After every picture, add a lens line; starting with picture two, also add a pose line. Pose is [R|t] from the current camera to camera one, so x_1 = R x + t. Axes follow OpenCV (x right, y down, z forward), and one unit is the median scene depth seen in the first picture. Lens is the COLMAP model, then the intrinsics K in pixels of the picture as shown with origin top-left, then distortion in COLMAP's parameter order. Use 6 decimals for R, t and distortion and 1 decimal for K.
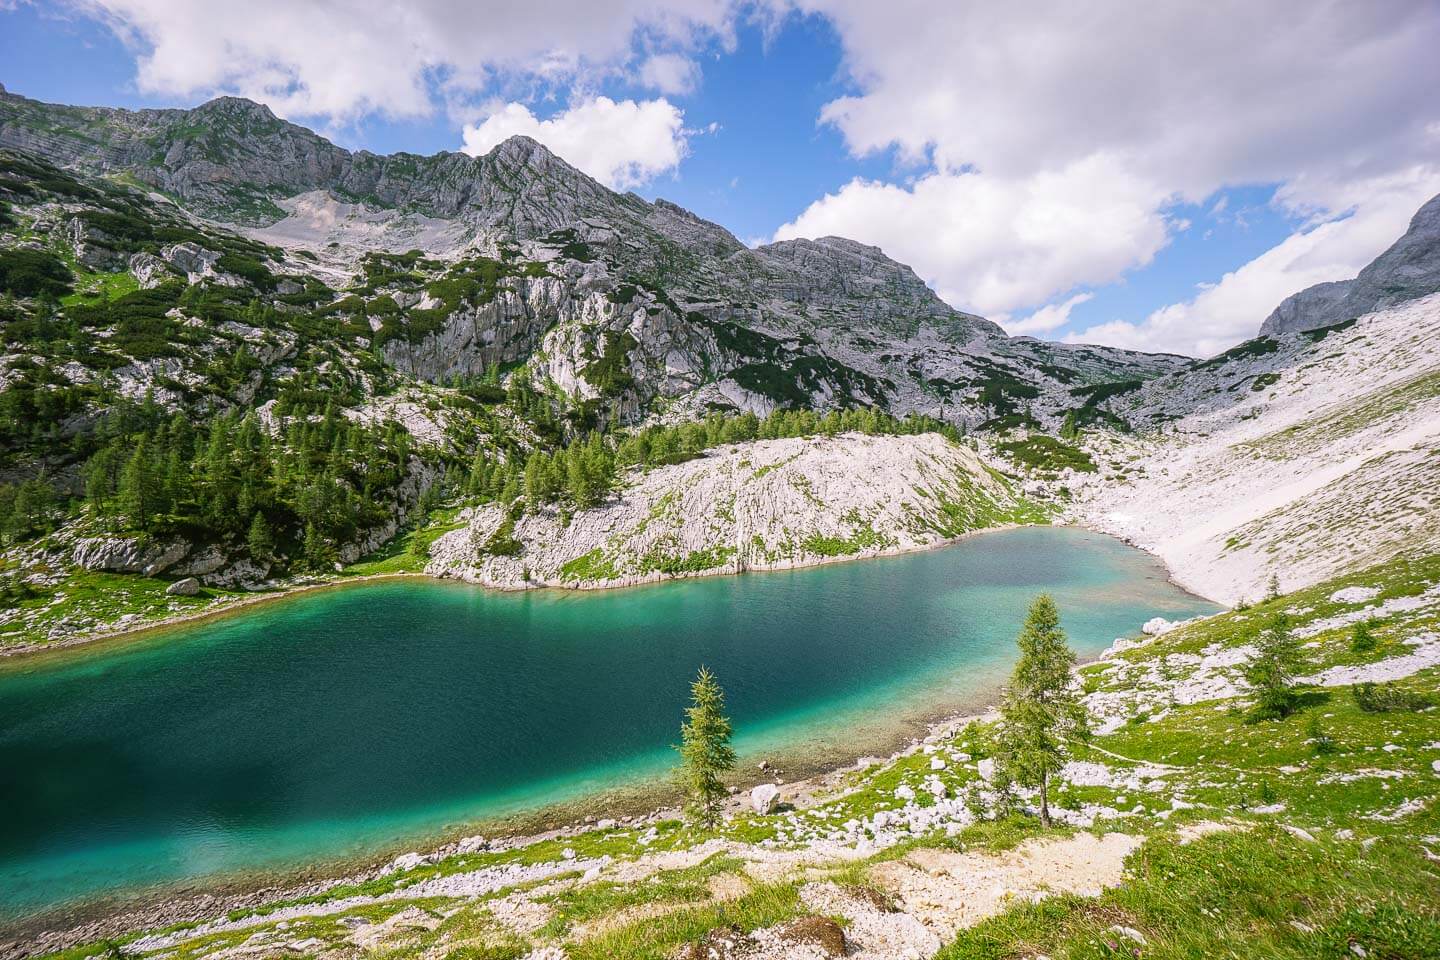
lens RADIAL K [[650.8, 0, 720.0], [0, 650.8, 480.0], [0, 0, 1]] dist [-0.071255, 0.029299]
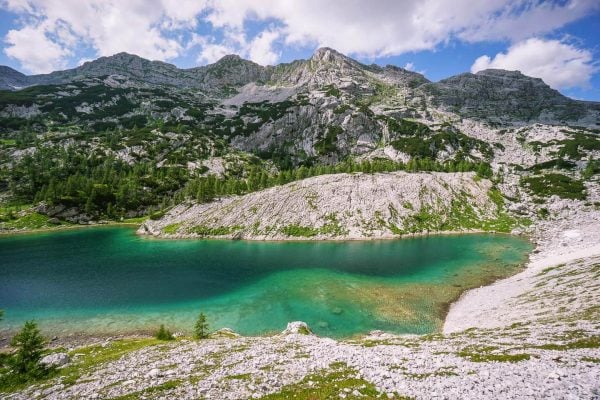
lens RADIAL K [[271.2, 0, 300.0], [0, 271.2, 200.0], [0, 0, 1]] dist [-0.071255, 0.029299]
pose [[0.870627, 0.051864, -0.489202, 0.201941], [-0.038004, 0.998546, 0.038228, -0.005662], [0.490473, -0.014691, 0.871333, 0.124540]]
